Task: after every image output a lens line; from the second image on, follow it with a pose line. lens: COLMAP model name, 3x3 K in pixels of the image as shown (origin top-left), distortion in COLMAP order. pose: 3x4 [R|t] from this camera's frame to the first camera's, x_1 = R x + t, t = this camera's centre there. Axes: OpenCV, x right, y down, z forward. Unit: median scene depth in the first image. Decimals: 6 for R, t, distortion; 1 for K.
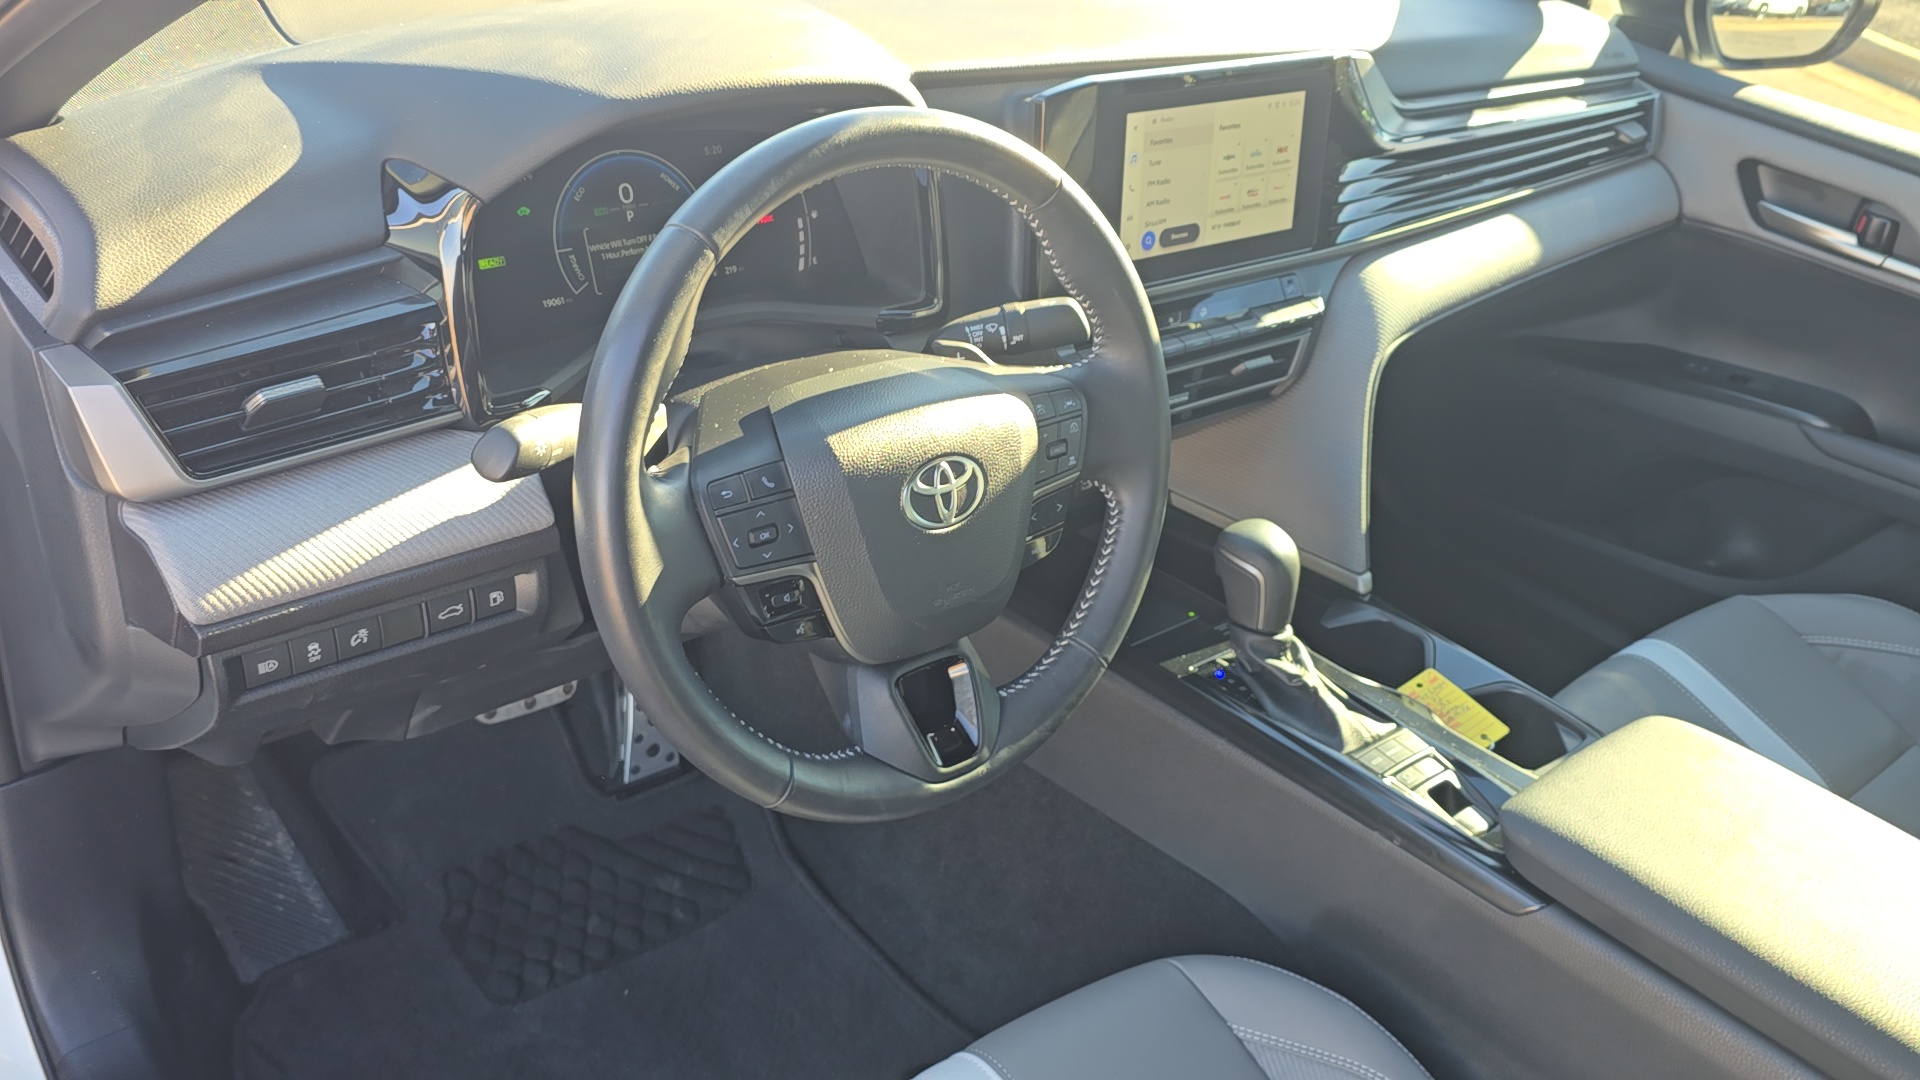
lens RADIAL K [[1606.3, 0, 967.5], [0, 1606.3, 531.2], [0, 0, 1]] dist [-0.011554, 0.006113]
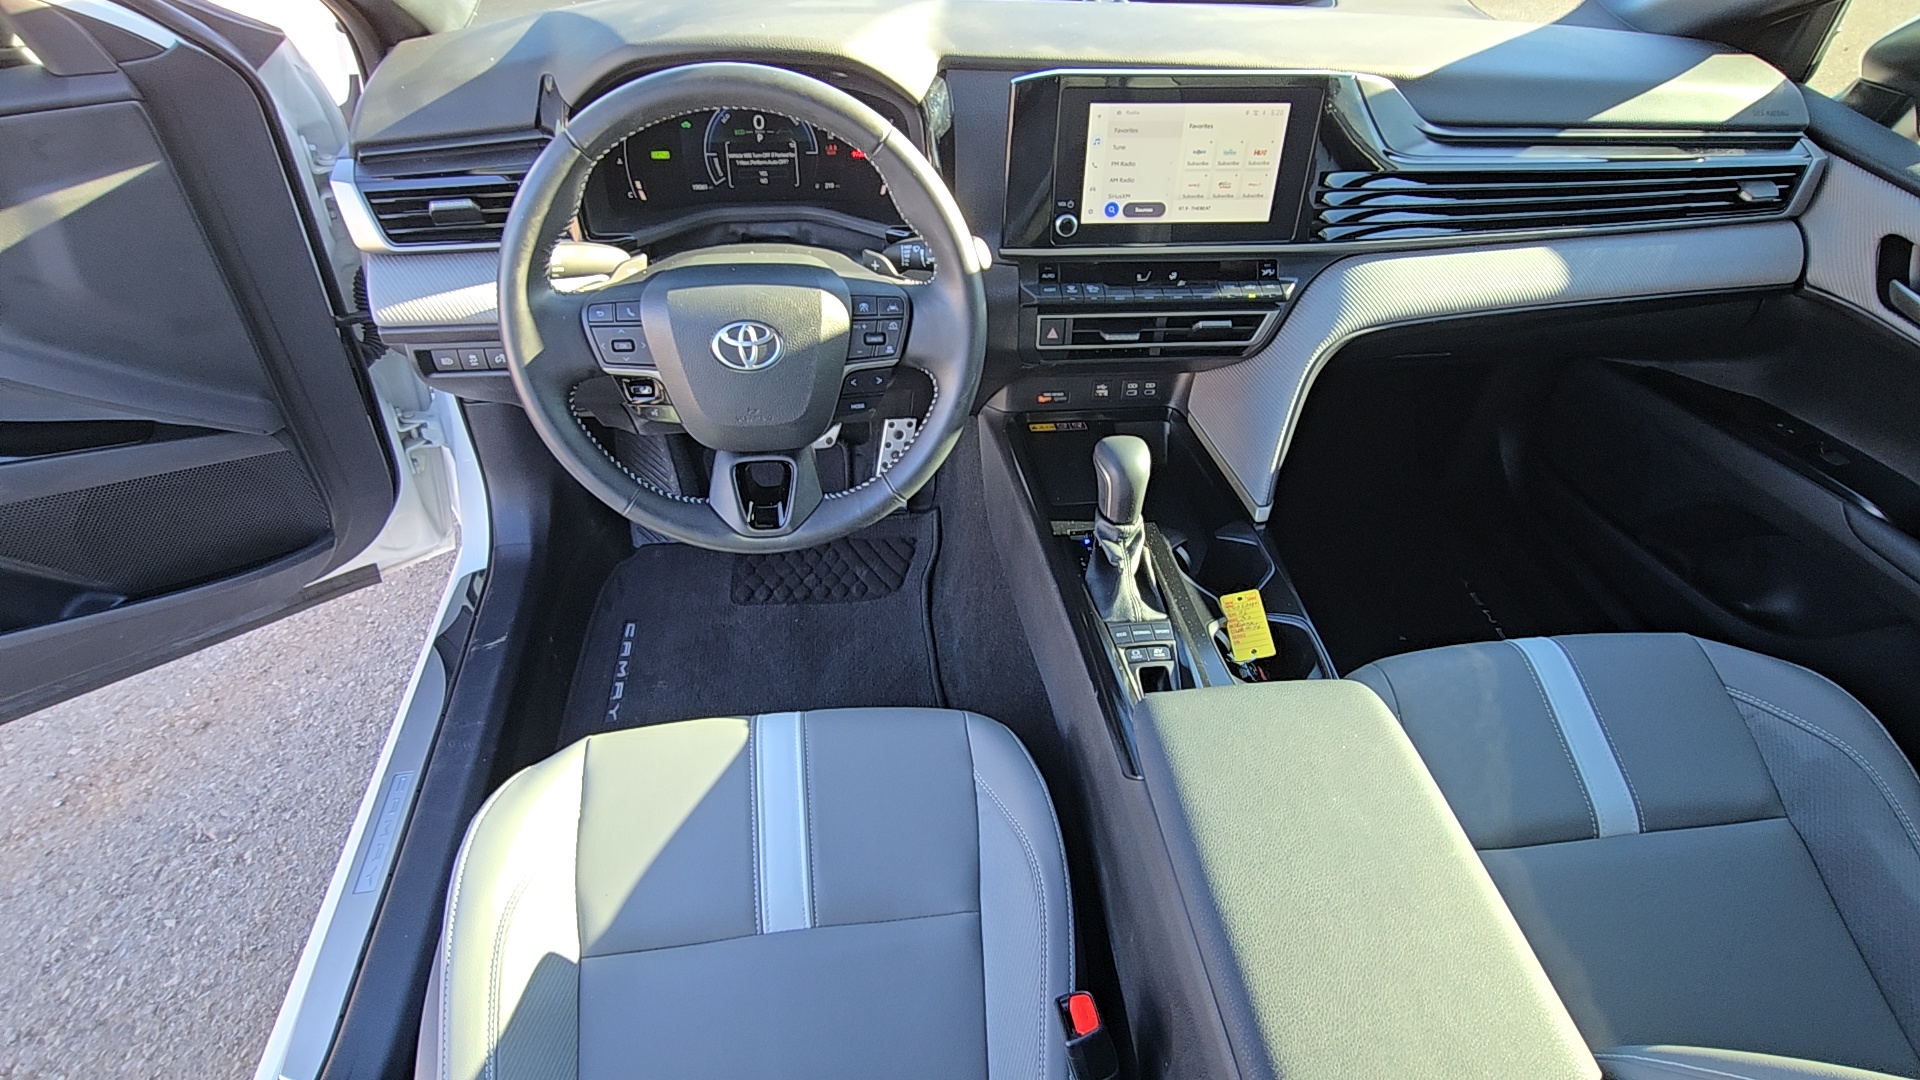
lens RADIAL K [[979.6, 0, 966.2], [0, 979.6, 541.1], [0, 0, 1]] dist [-0.001597, 0.002108]
pose [[0.841178, 0.302056, -0.448534, 0.460876], [-0.226178, 0.949939, 0.215544, -0.070605], [0.491186, -0.079863, 0.867386, 0.231158]]
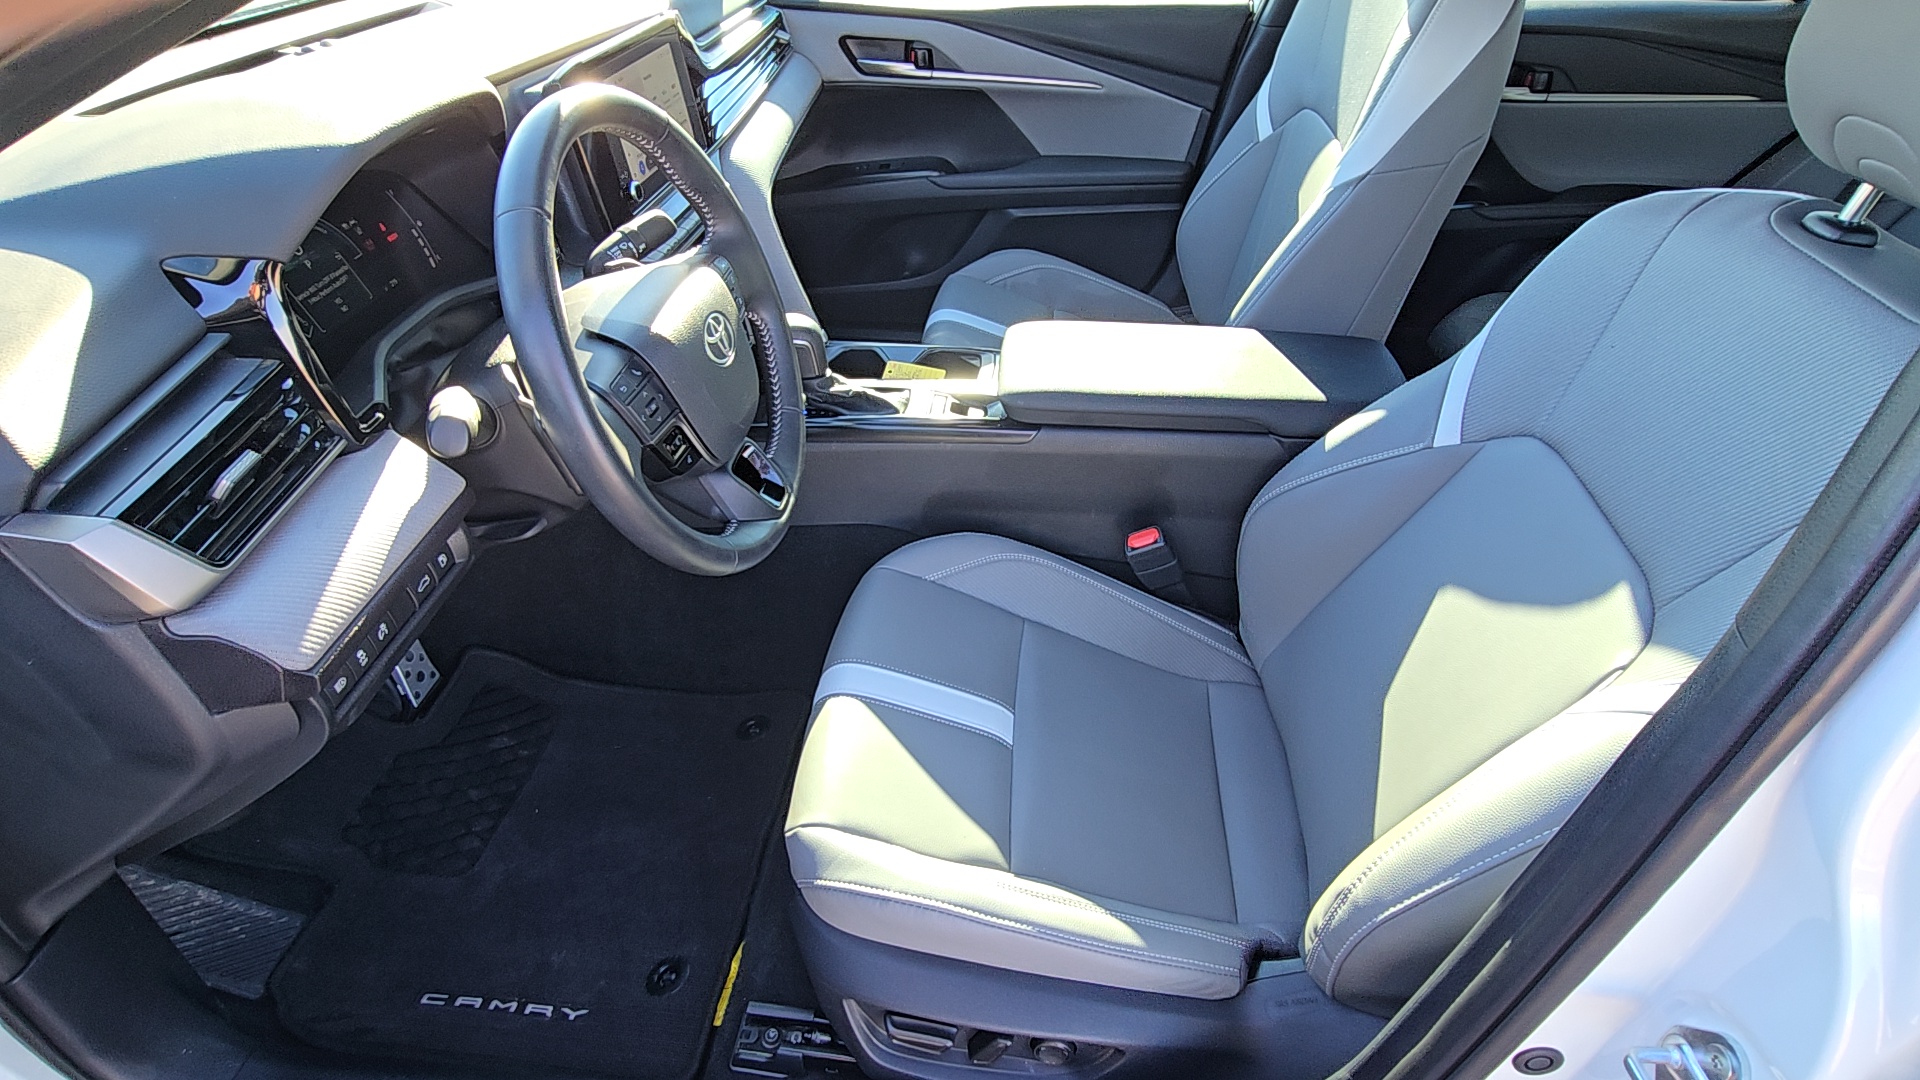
lens RADIAL K [[979.6, 0, 971.8], [0, 979.6, 541.4], [0, 0, 1]] dist [-0.001597, 0.002108]
pose [[0.702886, -0.501301, 0.504627, -0.314239], [0.402406, 0.865244, 0.299037, -0.029679], [-0.586533, -0.007124, 0.809894, 0.083032]]
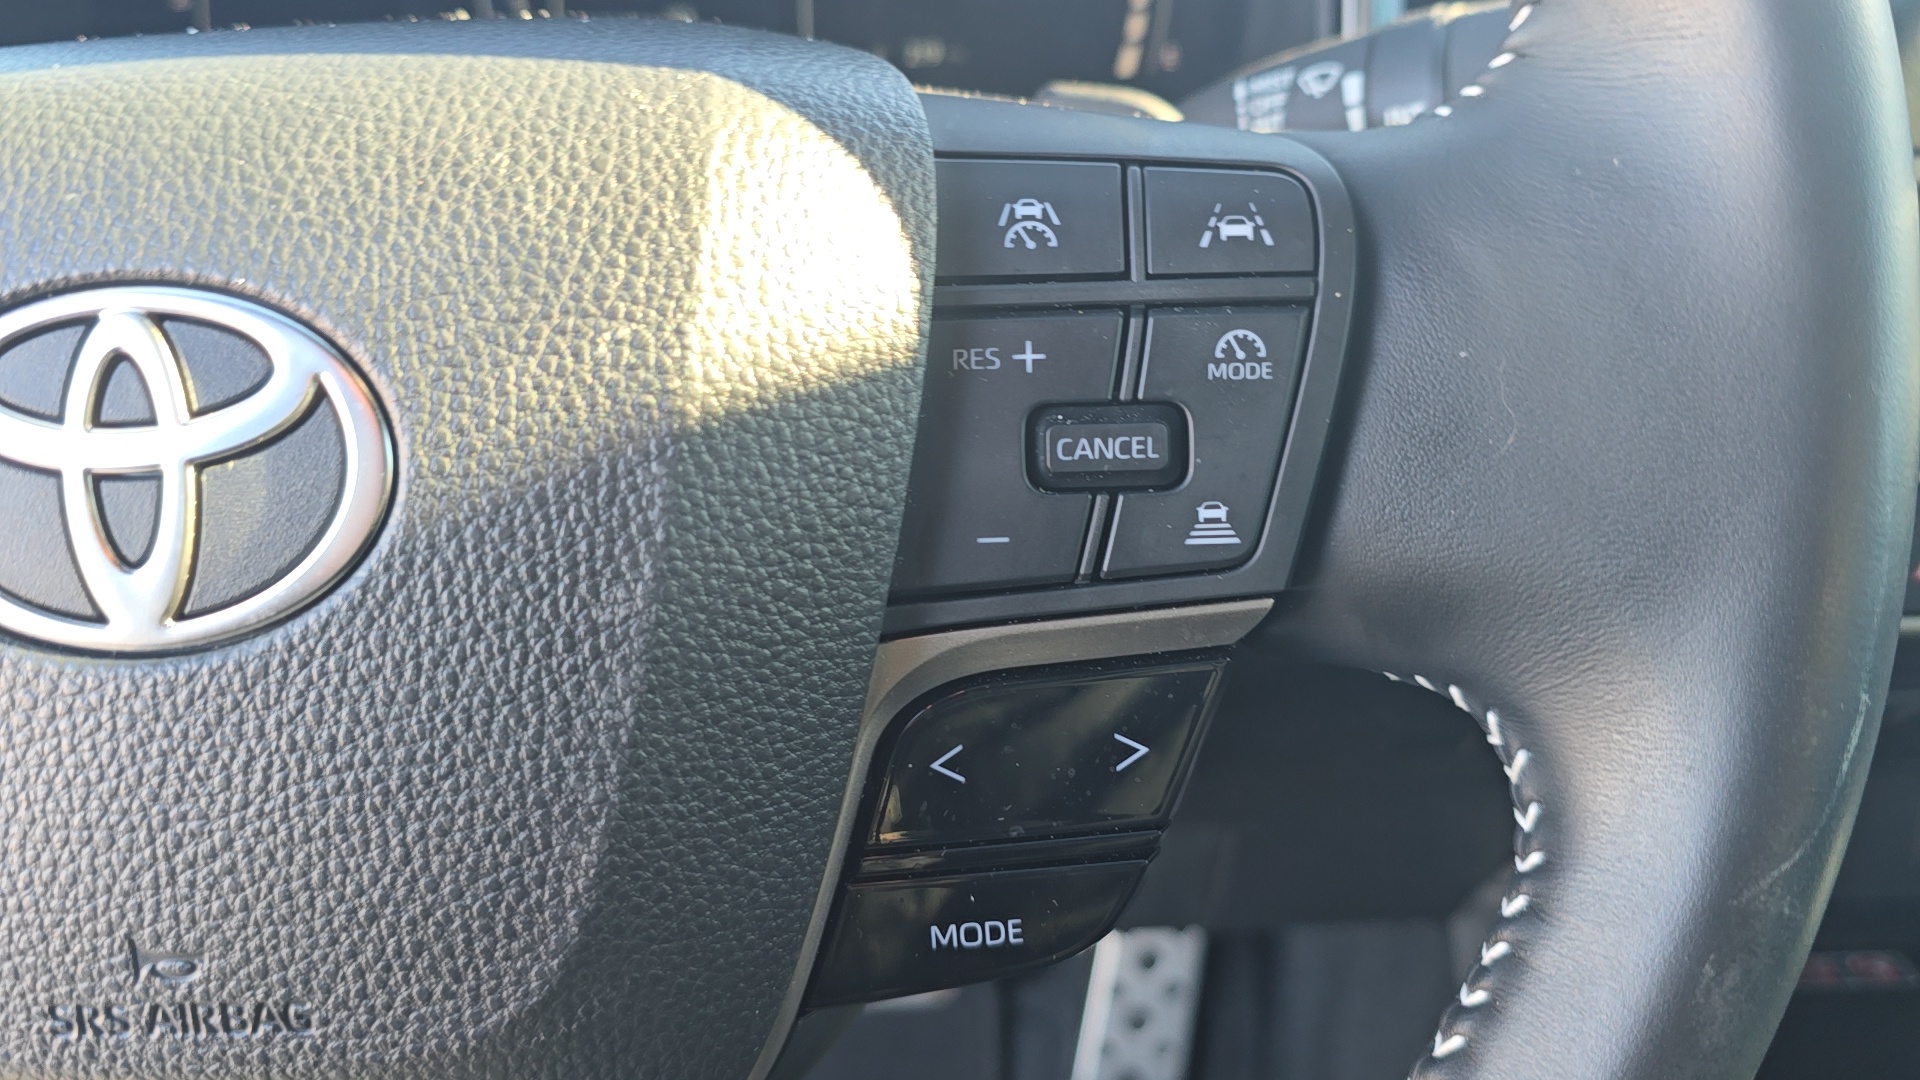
lens RADIAL K [[1678.6, 0, 969.8], [0, 1678.6, 554.4], [0, 0, 1]] dist [-0.046900, -0.000925]
pose [[0.753859, 0.132597, -0.643518, 0.143782], [-0.218943, 0.974143, -0.055761, -0.019369], [0.619485, 0.182929, 0.763397, 0.688472]]
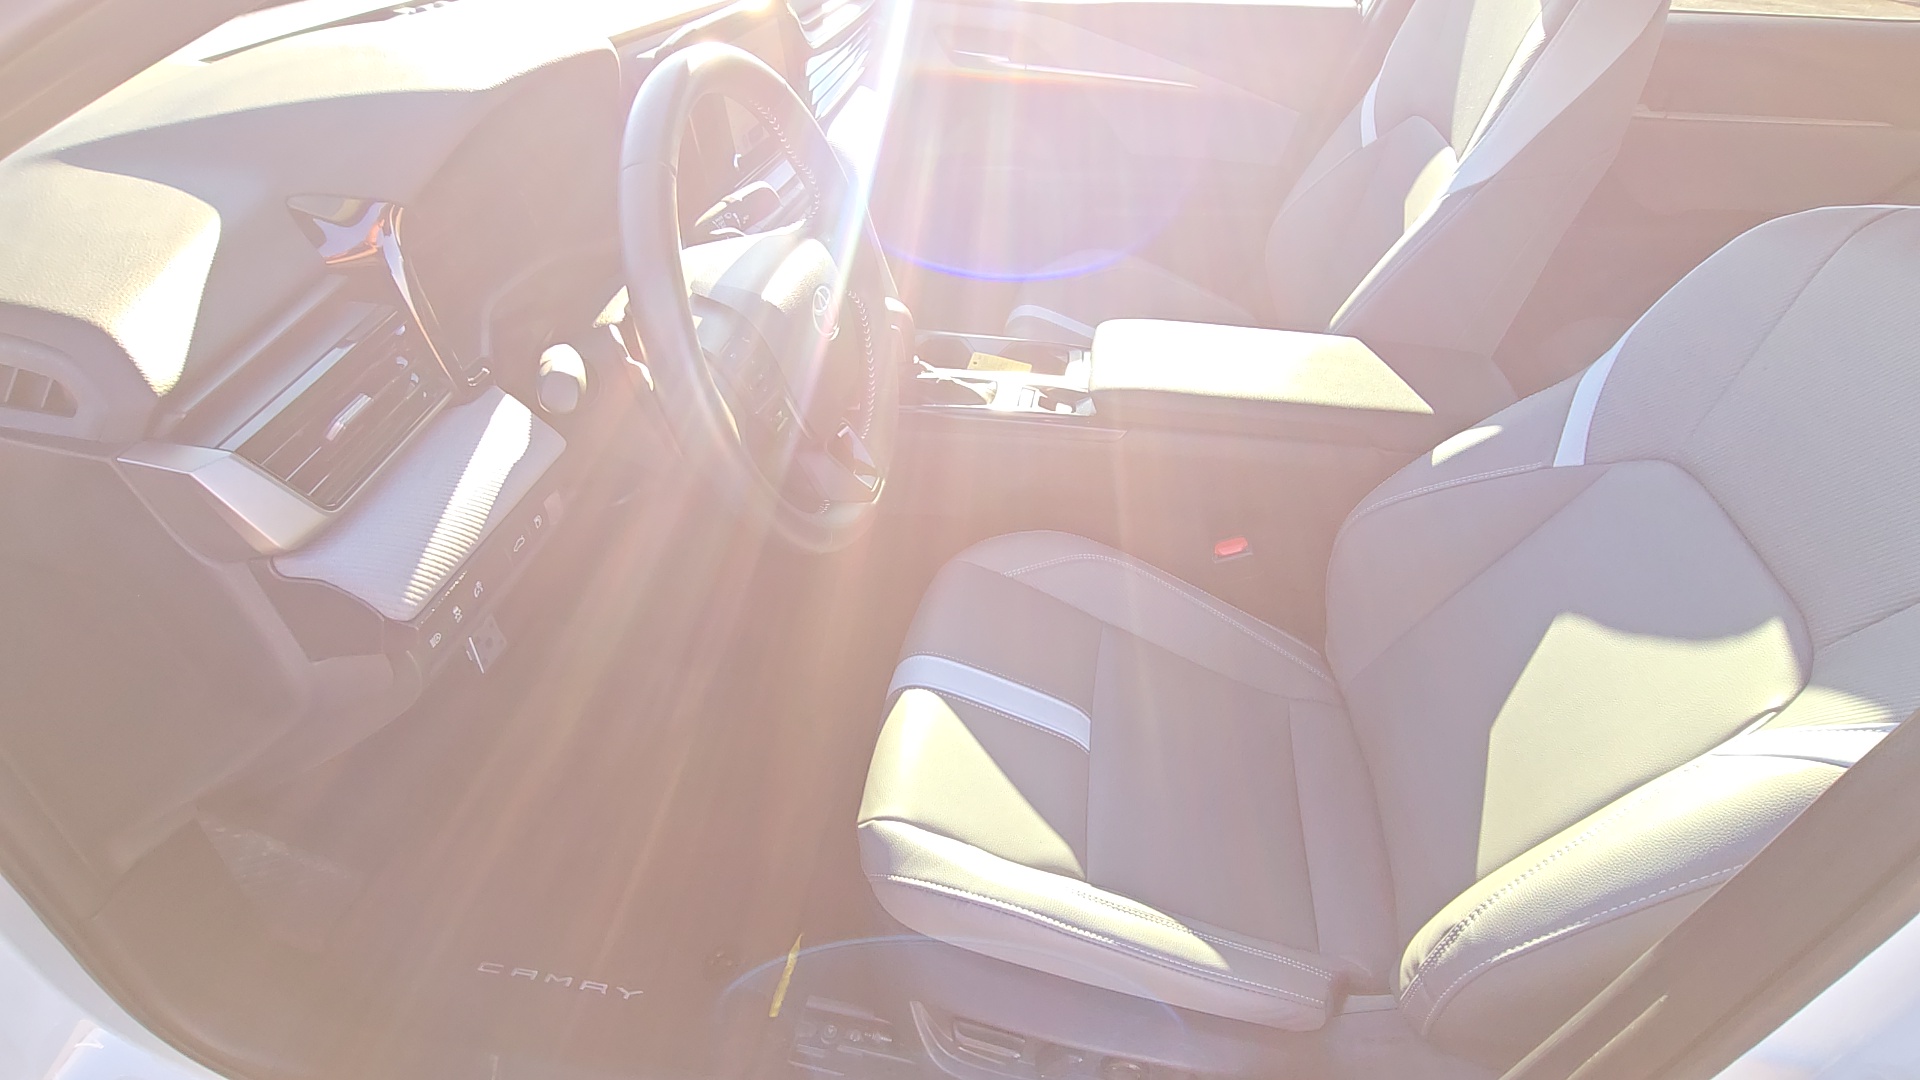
lens RADIAL K [[979.6, 0, 970.4], [0, 979.6, 543.0], [0, 0, 1]] dist [-0.001597, 0.002108]
pose [[0.751315, -0.456314, 0.476762, -0.338132], [0.363050, 0.889074, 0.278823, -0.028892], [-0.551108, -0.036396, 0.833640, 0.128592]]
